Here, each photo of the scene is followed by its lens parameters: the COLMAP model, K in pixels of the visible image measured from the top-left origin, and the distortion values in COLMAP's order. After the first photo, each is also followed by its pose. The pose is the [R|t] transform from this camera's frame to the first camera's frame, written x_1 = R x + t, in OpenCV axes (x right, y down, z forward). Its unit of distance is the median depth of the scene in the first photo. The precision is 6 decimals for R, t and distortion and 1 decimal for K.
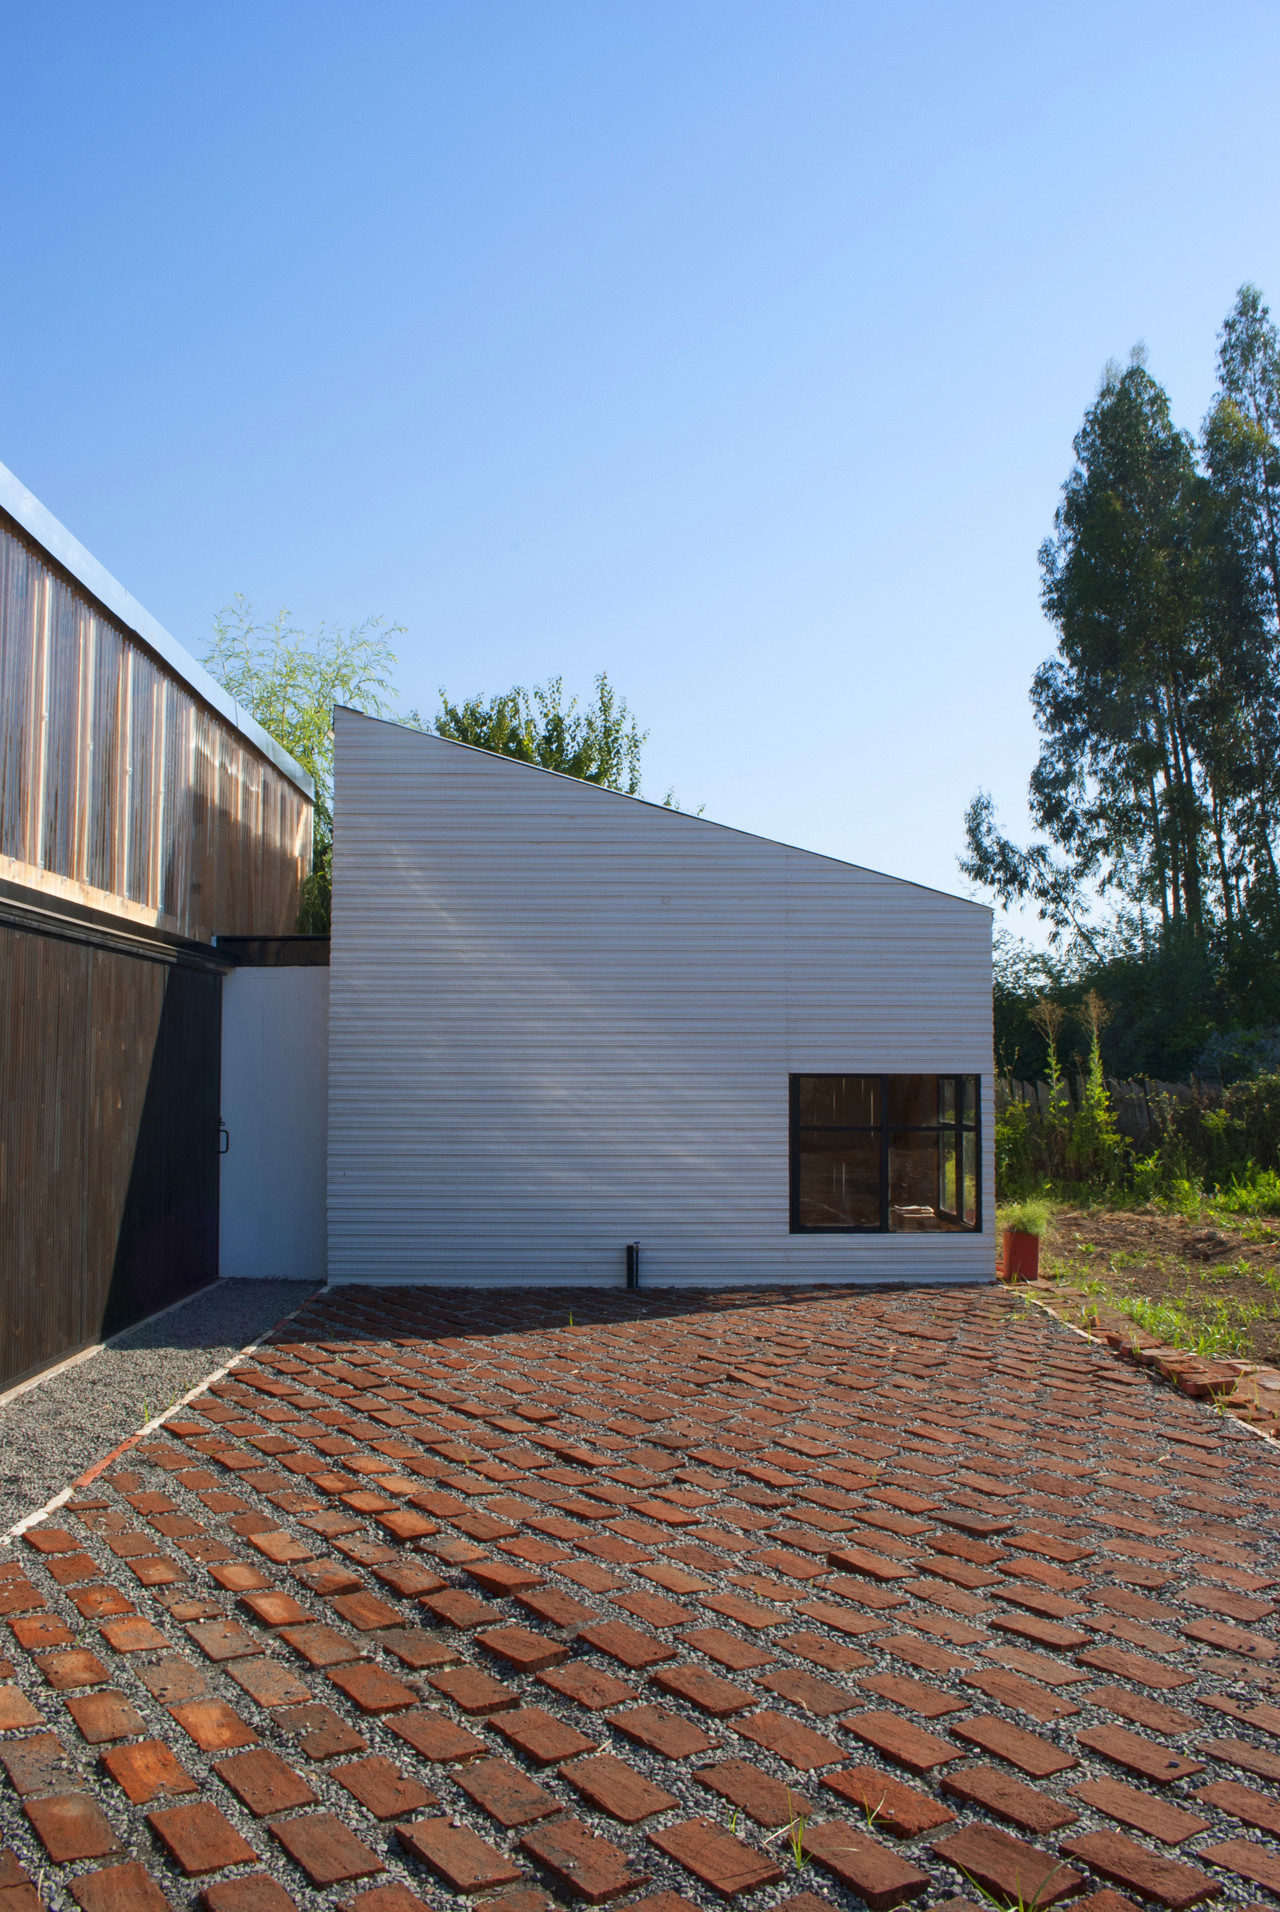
lens RADIAL K [[1500.1, 0, 640.0], [0, 1500.1, 956.0], [0, 0, 1]] dist [-0.073612, 0.005948]
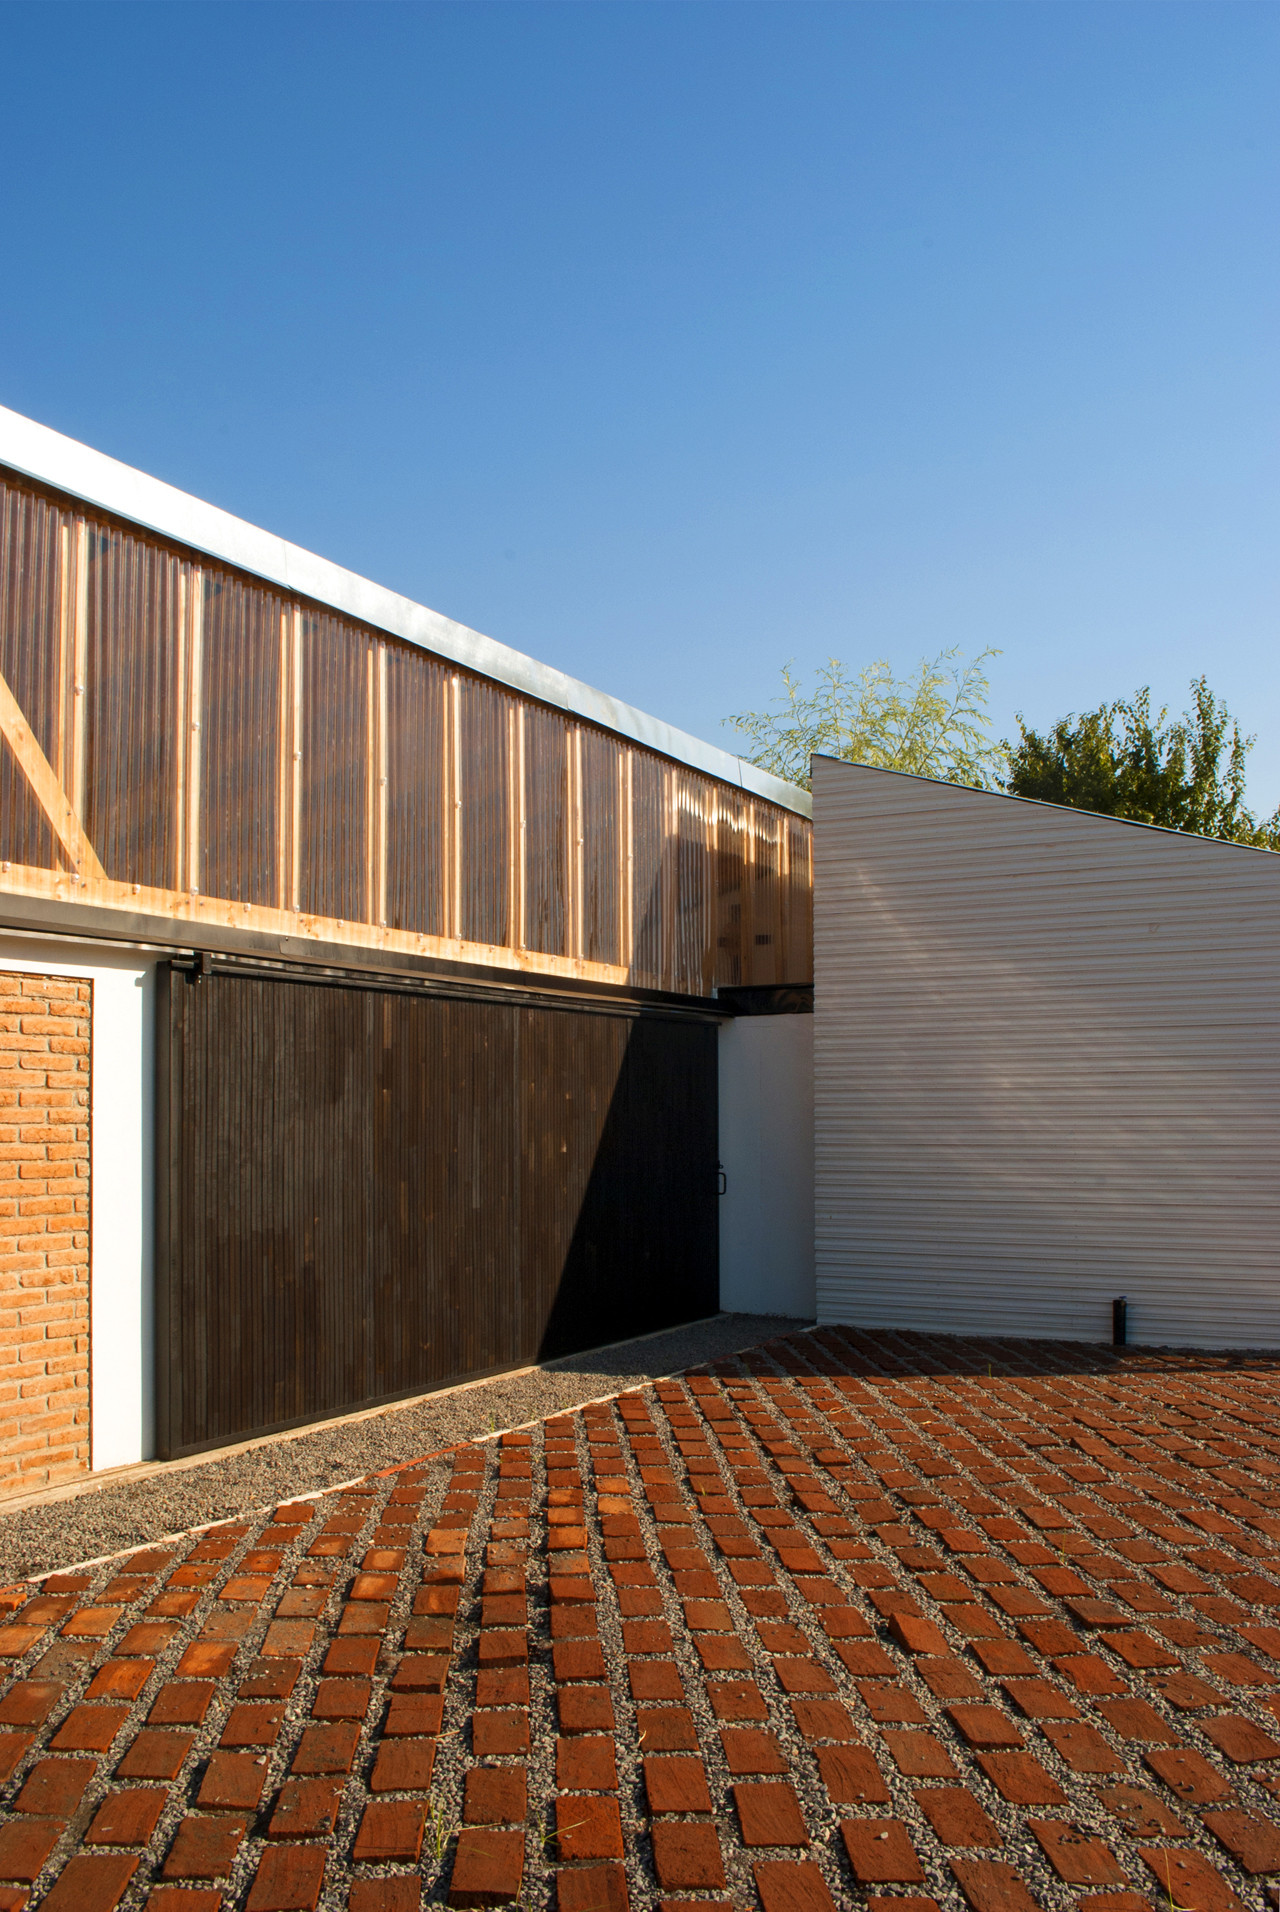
lens RADIAL K [[1536.3, 0, 640.9], [0, 1536.3, 1061.8], [0, 0, 1]] dist [-0.083477, 0.000023]
pose [[0.873017, -0.021155, -0.487231, 0.265704], [0.042703, 0.998537, 0.033159, 0.000517], [0.485817, -0.049755, 0.872643, 0.042191]]
